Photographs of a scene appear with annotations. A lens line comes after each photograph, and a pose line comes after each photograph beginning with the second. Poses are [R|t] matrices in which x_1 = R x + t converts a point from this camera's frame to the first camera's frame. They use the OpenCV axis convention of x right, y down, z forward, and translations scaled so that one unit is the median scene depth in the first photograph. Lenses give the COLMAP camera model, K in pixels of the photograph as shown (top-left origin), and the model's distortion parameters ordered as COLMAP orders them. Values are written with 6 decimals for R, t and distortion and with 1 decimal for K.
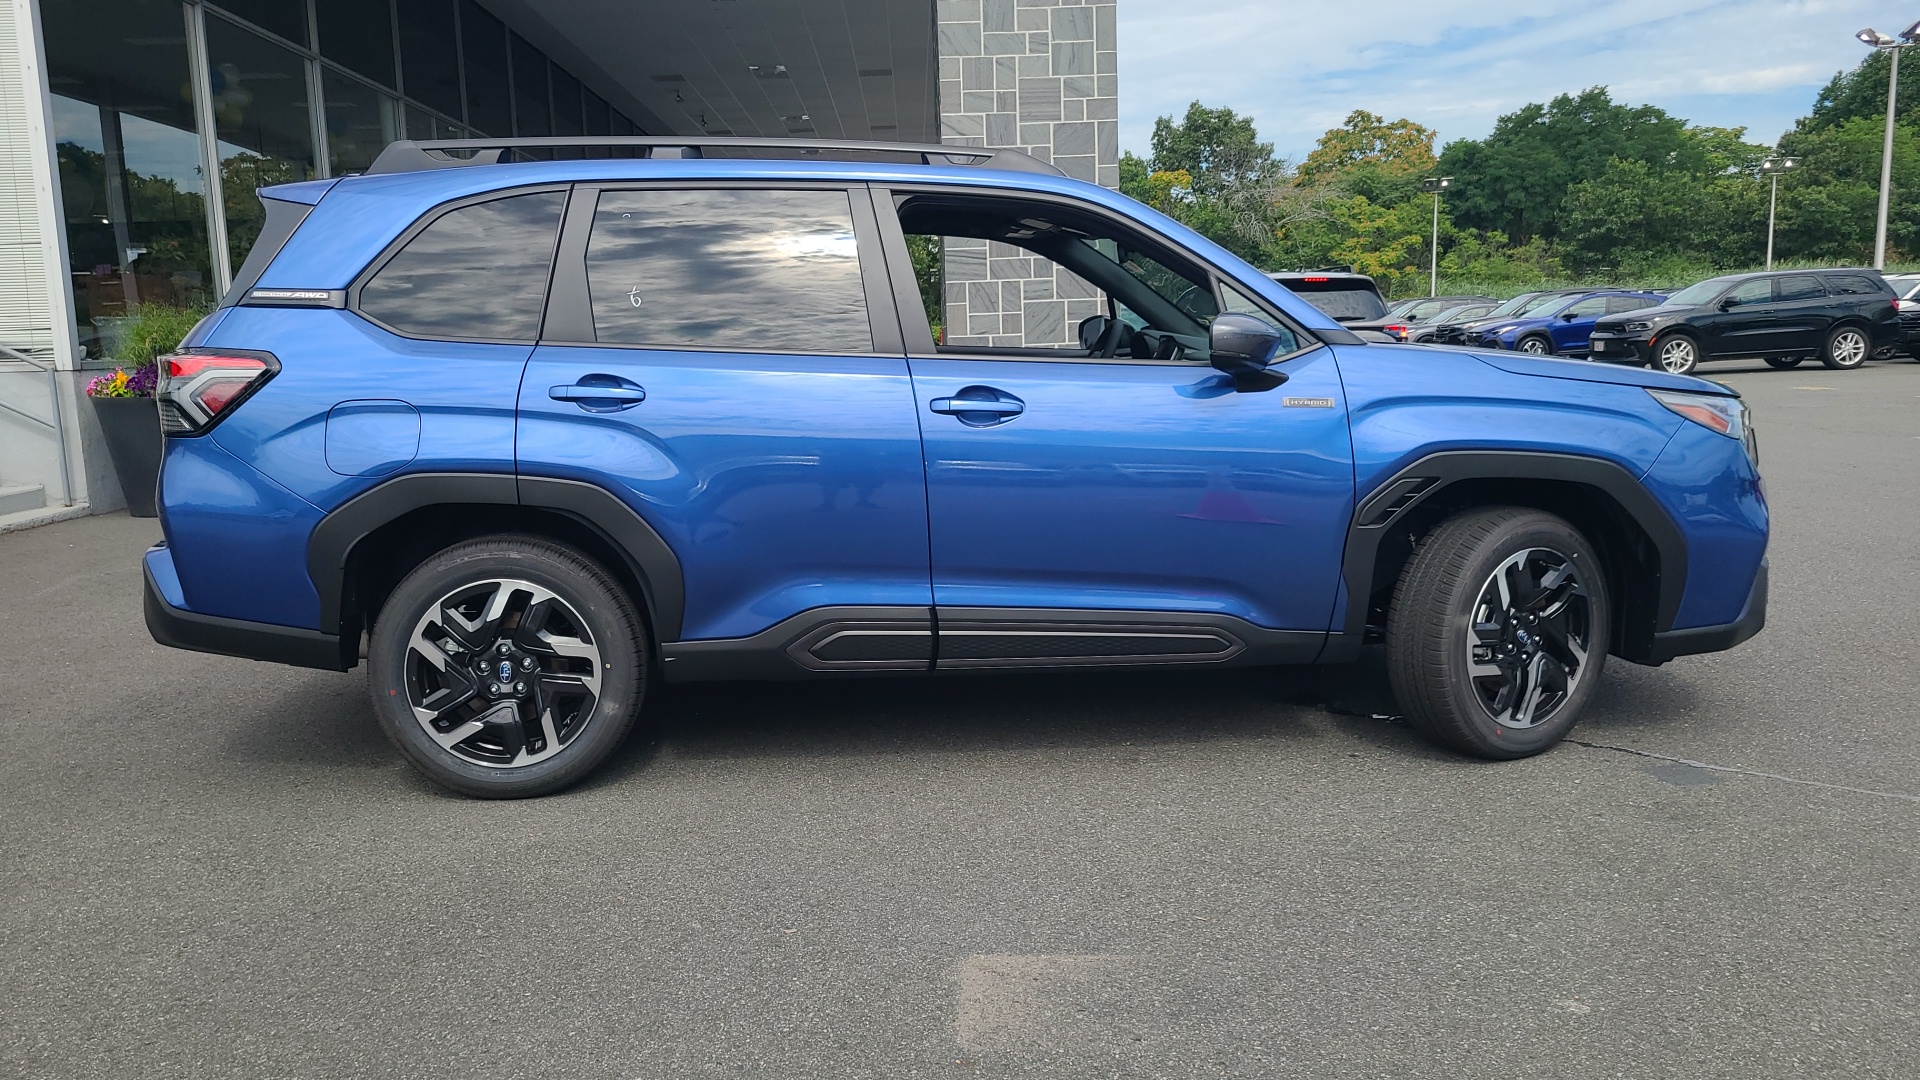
lens RADIAL K [[1468.6, 0, 927.4], [0, 1468.6, 543.3], [0, 0, 1]] dist [0.065175, -0.049400]
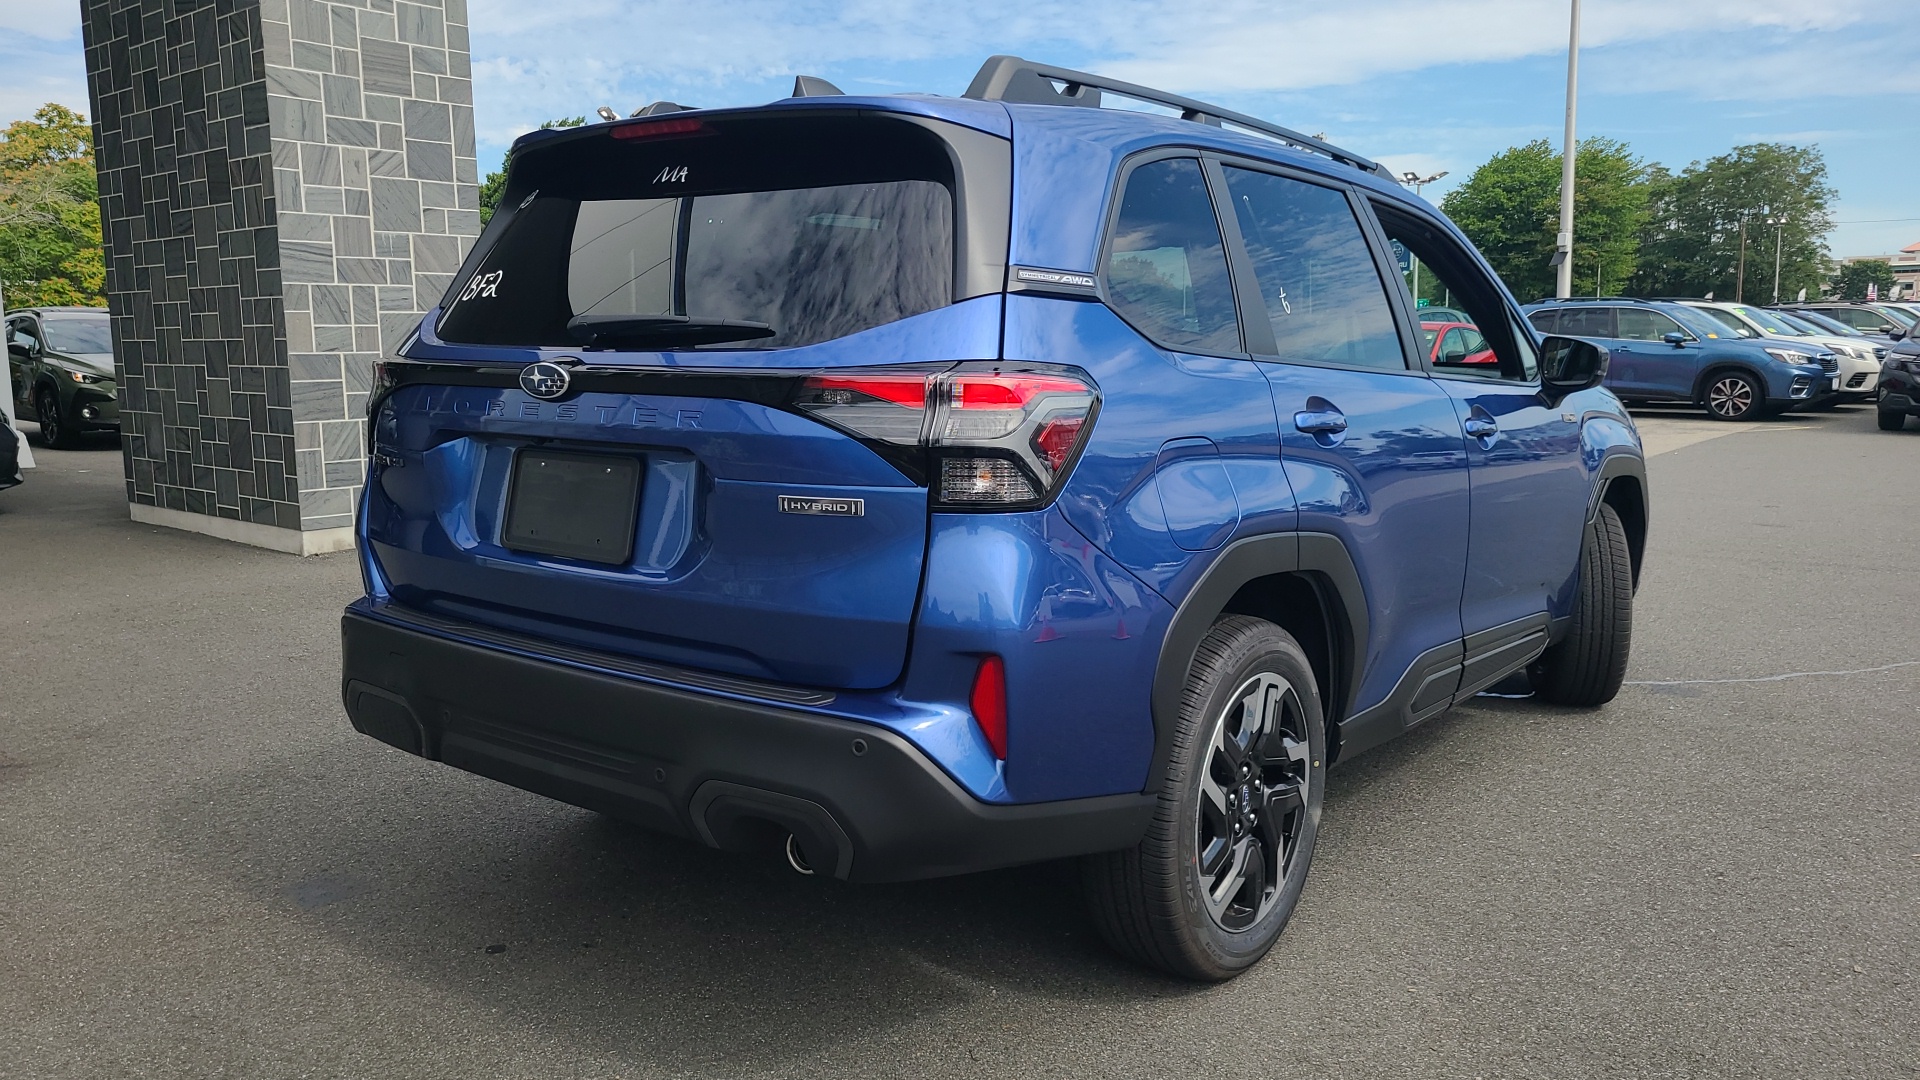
lens RADIAL K [[1468.6, 0, 927.4], [0, 1468.6, 543.3], [0, 0, 1]] dist [0.065175, -0.049400]
pose [[0.655659, -0.081242, 0.750674, -0.366828], [0.095227, 0.995153, 0.024528, -0.029037], [-0.749028, 0.055402, 0.660218, 0.244085]]
